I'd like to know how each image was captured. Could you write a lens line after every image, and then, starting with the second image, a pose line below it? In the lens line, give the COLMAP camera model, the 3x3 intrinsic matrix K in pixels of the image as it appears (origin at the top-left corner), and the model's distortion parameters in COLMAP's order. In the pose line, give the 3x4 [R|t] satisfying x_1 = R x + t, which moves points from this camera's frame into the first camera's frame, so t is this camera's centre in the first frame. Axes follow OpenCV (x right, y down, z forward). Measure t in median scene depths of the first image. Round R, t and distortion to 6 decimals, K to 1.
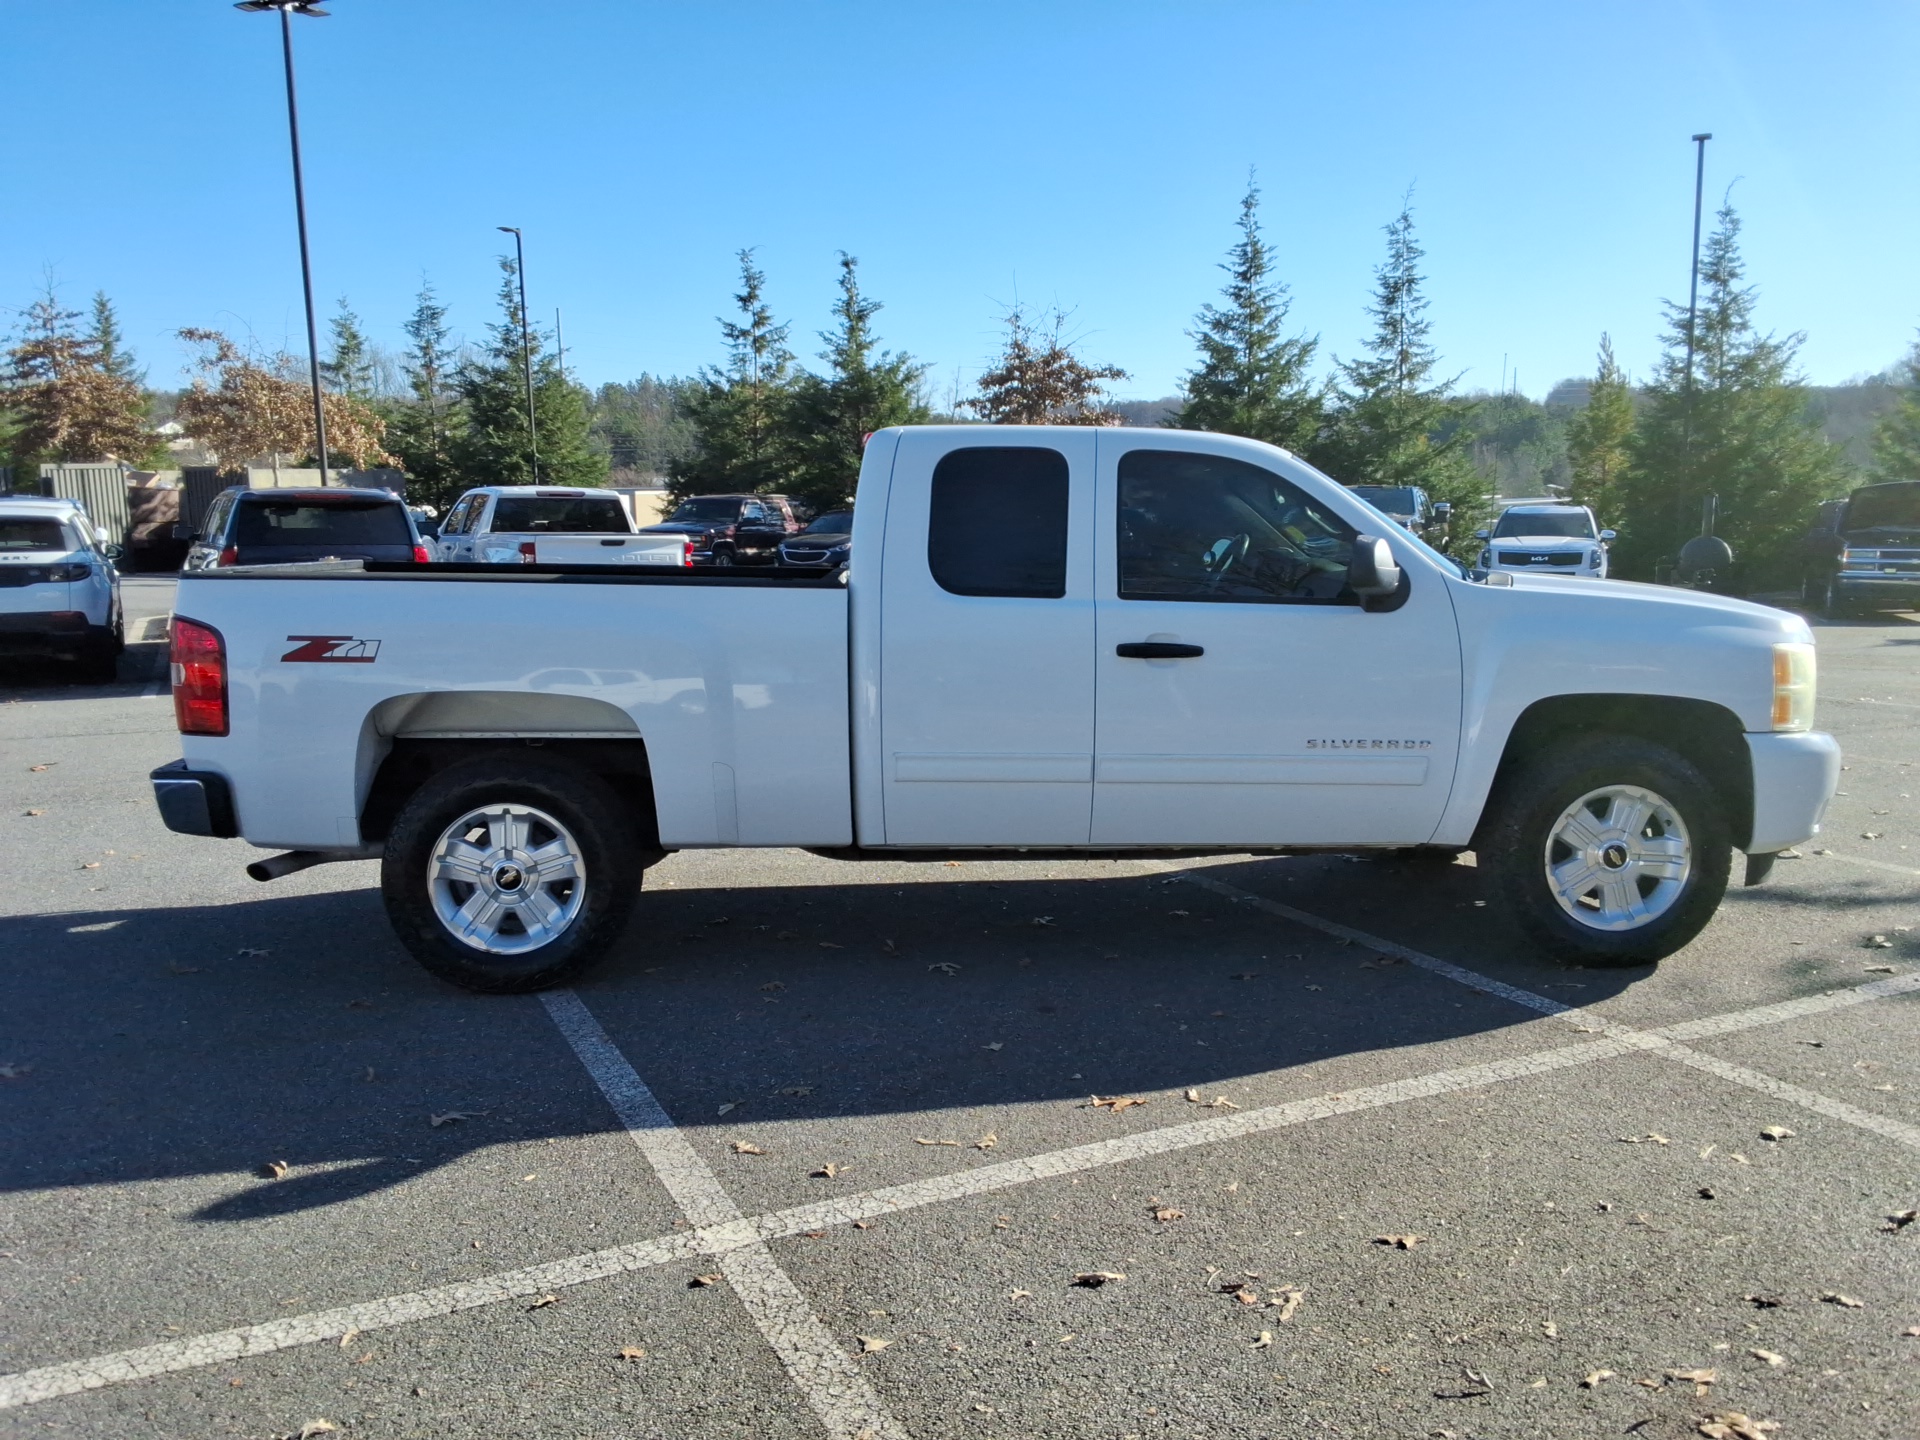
lens RADIAL K [[1534.6, 0, 973.6], [0, 1534.6, 703.5], [0, 0, 1]] dist [0.129493, -0.198176]
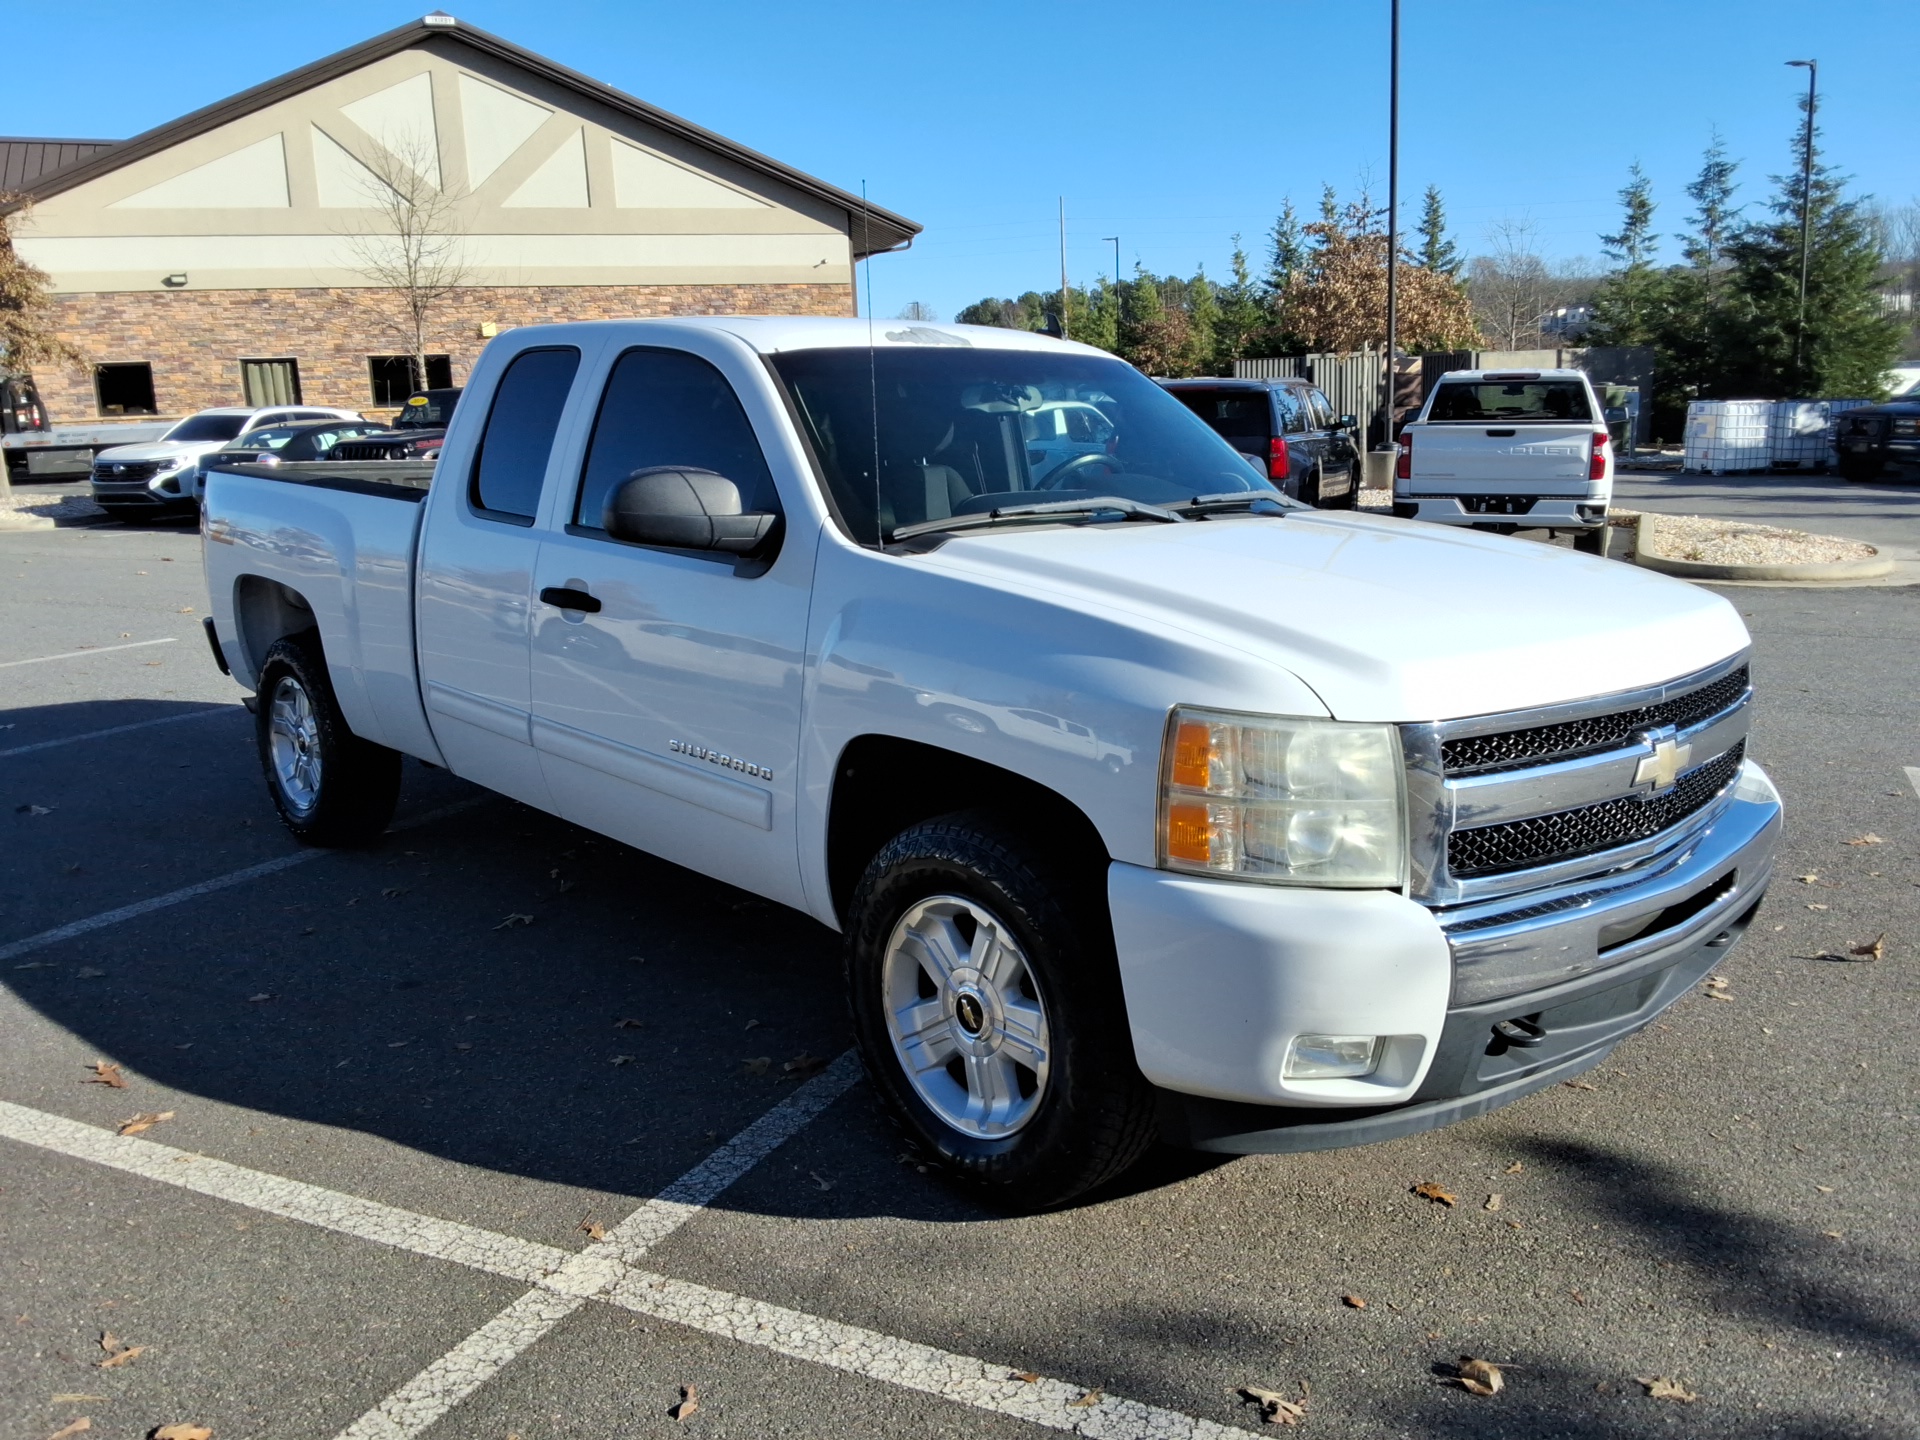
lens RADIAL K [[1534.6, 0, 973.6], [0, 1534.6, 703.5], [0, 0, 1]] dist [0.129493, -0.198176]
pose [[0.636483, 0.148330, -0.756893, 0.113714], [-0.090127, 0.988914, 0.118010, -0.012364], [0.766007, -0.006895, 0.642796, 0.082748]]
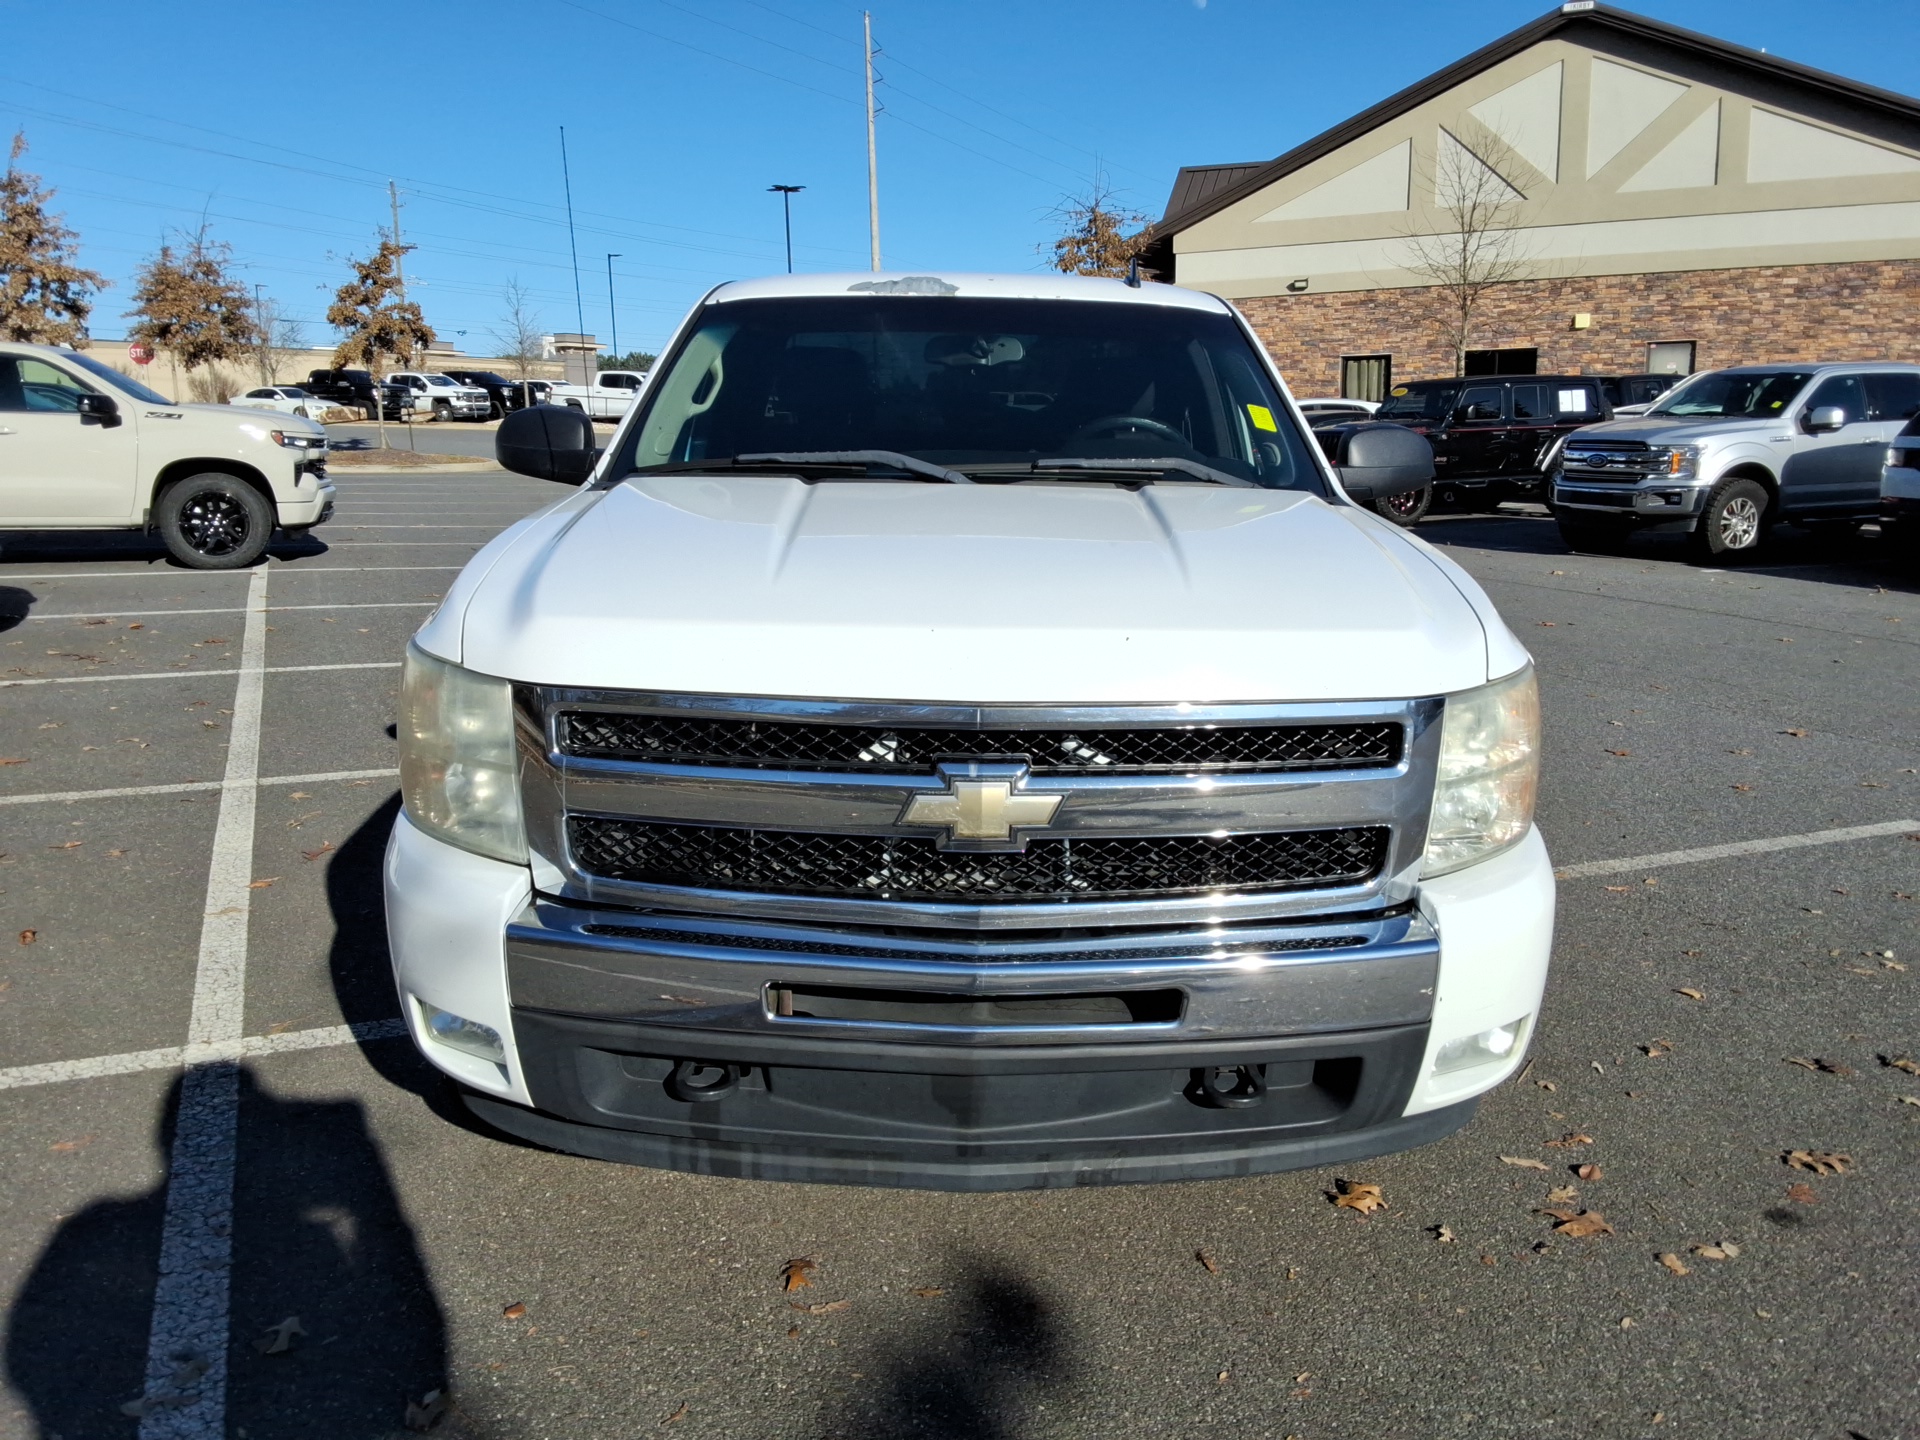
lens RADIAL K [[1534.6, 0, 973.6], [0, 1534.6, 703.5], [0, 0, 1]] dist [0.129493, -0.198176]
pose [[-0.043293, 0.197276, -0.979392, 0.133351], [-0.130781, 0.970756, 0.201317, -0.018883], [0.990466, 0.136802, -0.016227, 0.158988]]
